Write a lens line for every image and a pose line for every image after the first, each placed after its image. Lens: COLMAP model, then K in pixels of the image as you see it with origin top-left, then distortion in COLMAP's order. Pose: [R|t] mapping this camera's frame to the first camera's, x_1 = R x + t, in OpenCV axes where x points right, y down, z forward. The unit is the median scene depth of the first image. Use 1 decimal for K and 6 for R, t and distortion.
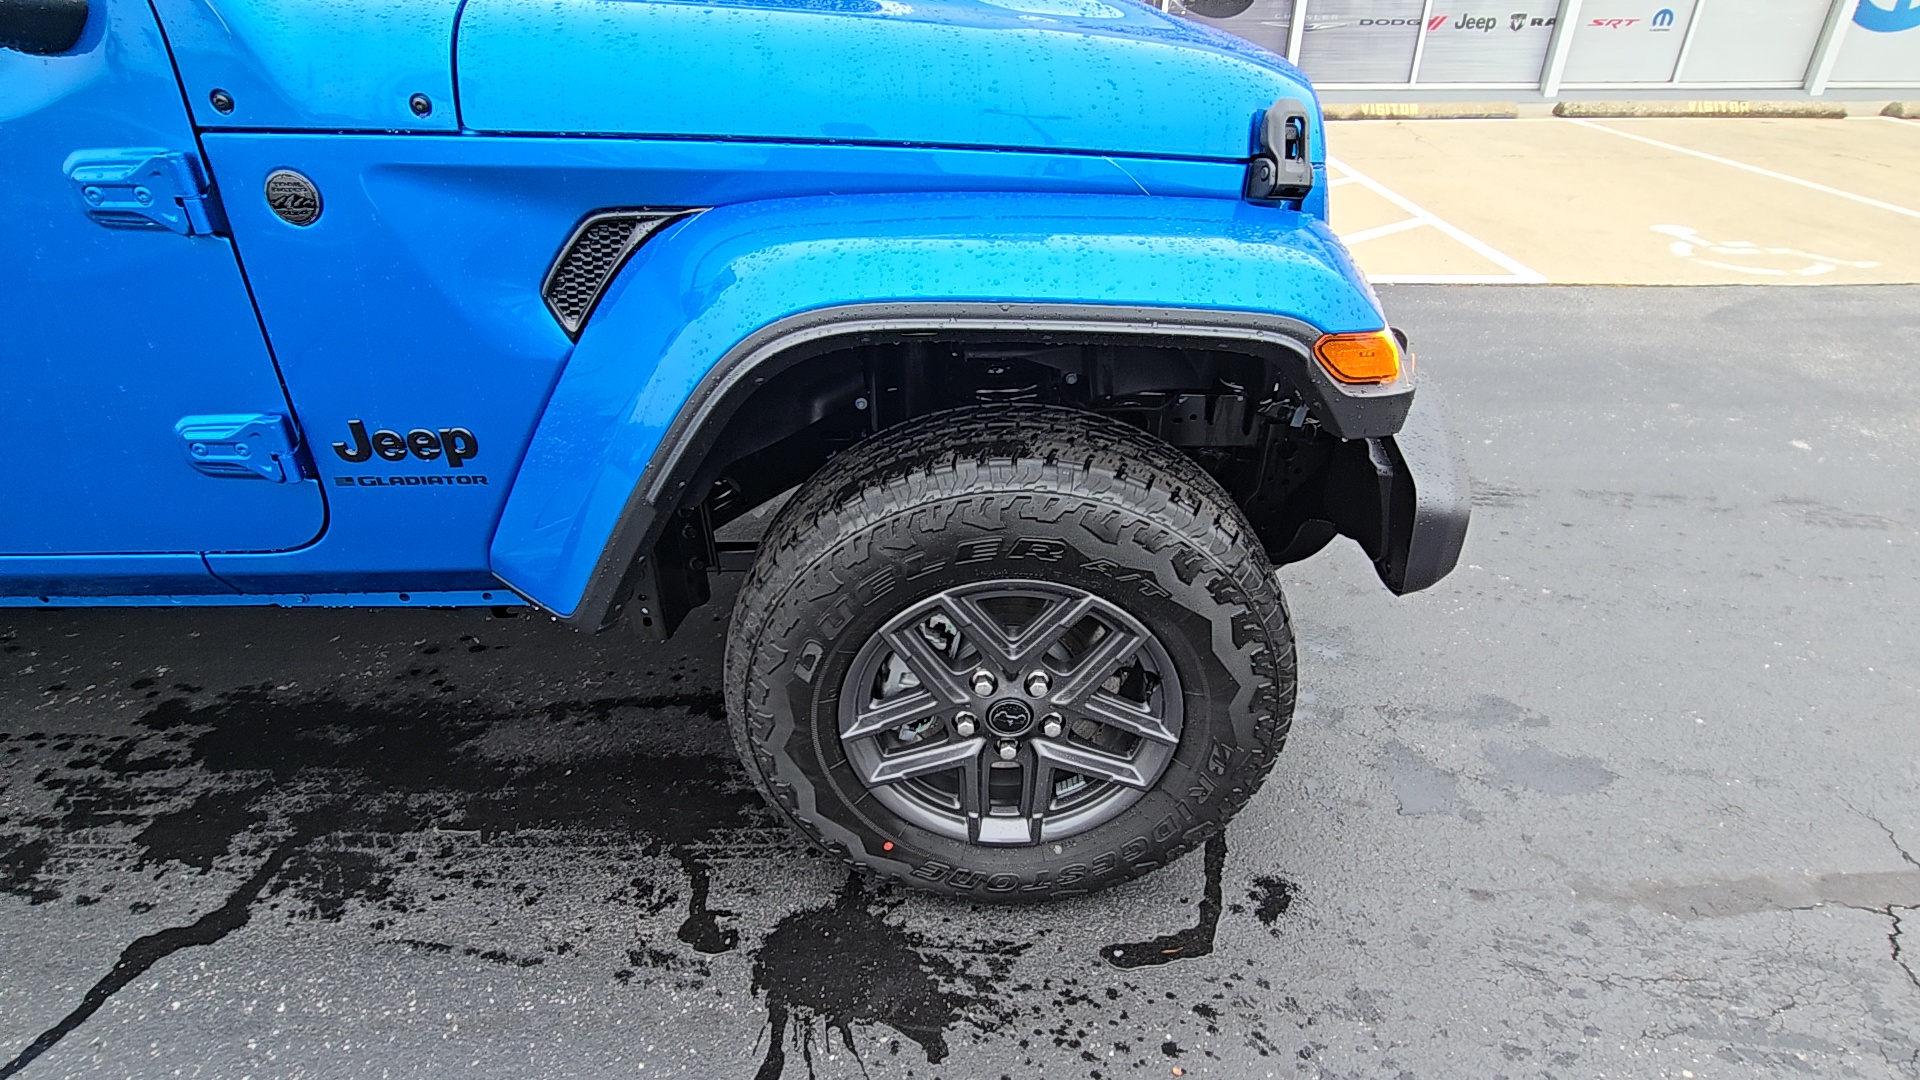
lens RADIAL K [[964.3, 0, 950.0], [0, 964.3, 541.0], [0, 0, 1]] dist [0.001793, -0.001469]
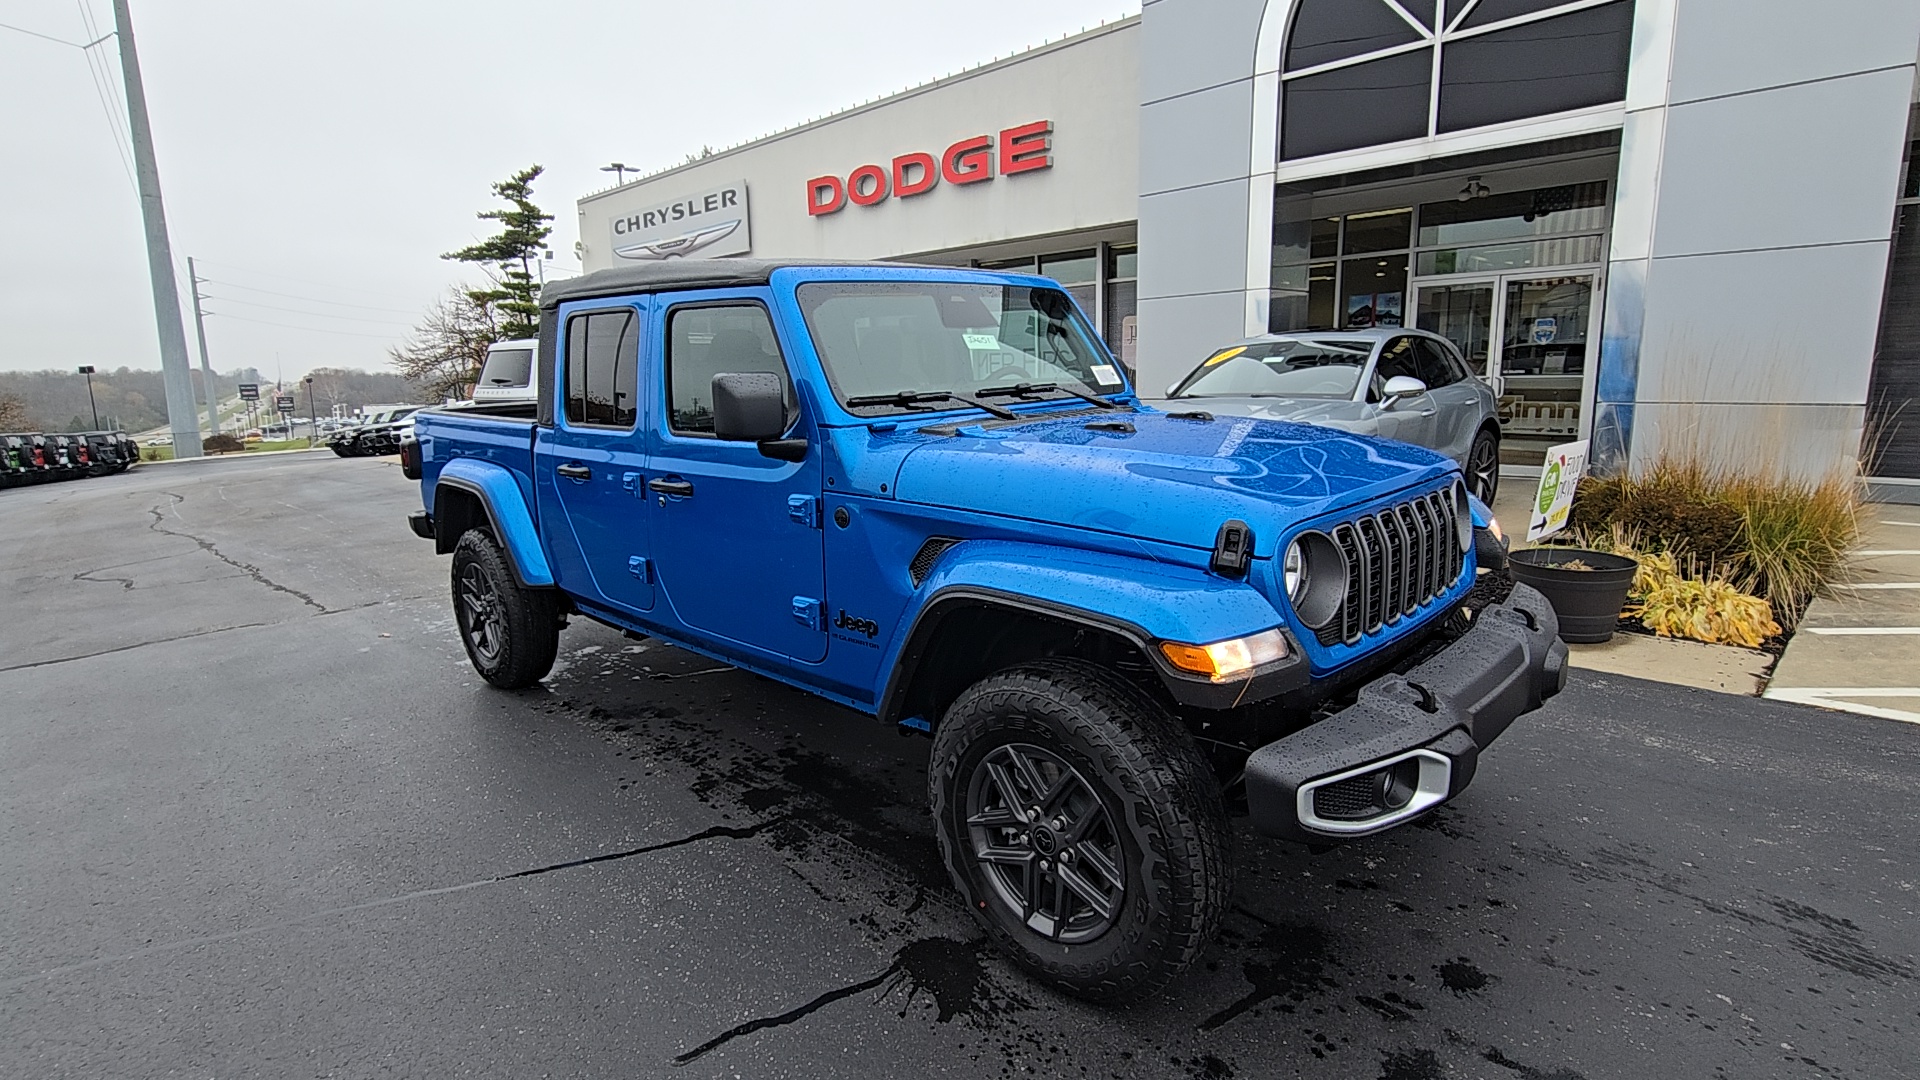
lens RADIAL K [[964.3, 0, 950.9], [0, 964.3, 545.6], [0, 0, 1]] dist [0.001793, -0.001469]
pose [[0.721441, 0.115852, -0.682716, 0.996401], [-0.329909, 0.924329, -0.191771, 0.080237], [0.608837, 0.363586, 0.705069, -0.458206]]
